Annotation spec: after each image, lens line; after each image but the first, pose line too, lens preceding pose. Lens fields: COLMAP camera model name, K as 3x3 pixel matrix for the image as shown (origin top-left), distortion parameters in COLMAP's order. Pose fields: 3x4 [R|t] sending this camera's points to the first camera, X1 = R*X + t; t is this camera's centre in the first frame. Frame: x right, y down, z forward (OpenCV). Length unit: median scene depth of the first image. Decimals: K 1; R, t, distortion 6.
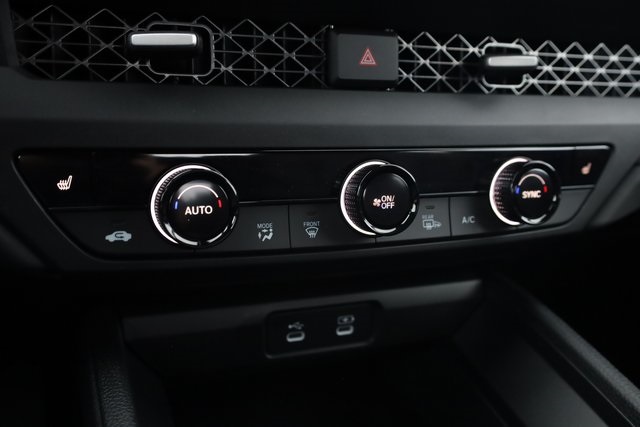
lens RADIAL K [[632.5, 0, 319.7], [0, 632.5, 218.4], [0, 0, 1]] dist [-0.004926, 0.000000]
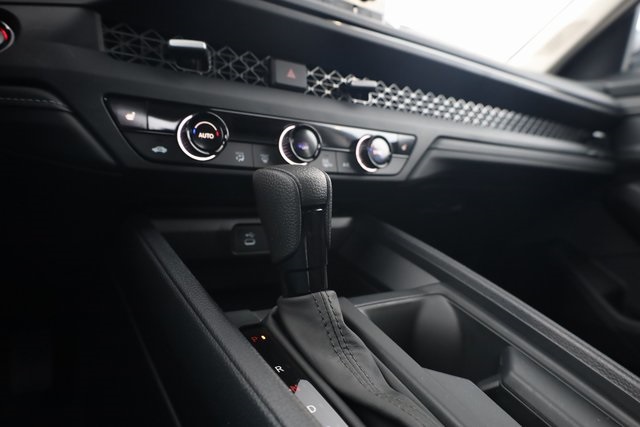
lens RADIAL K [[438.0, 0, 316.7], [0, 438.0, 211.0], [0, 0, 1]] dist [0.003506, 0.008153]
pose [[0.979732, -0.015041, 0.199749, -0.116428], [0.046081, 0.987356, -0.151671, 0.353146], [-0.194942, 0.157801, 0.968037, -0.218234]]
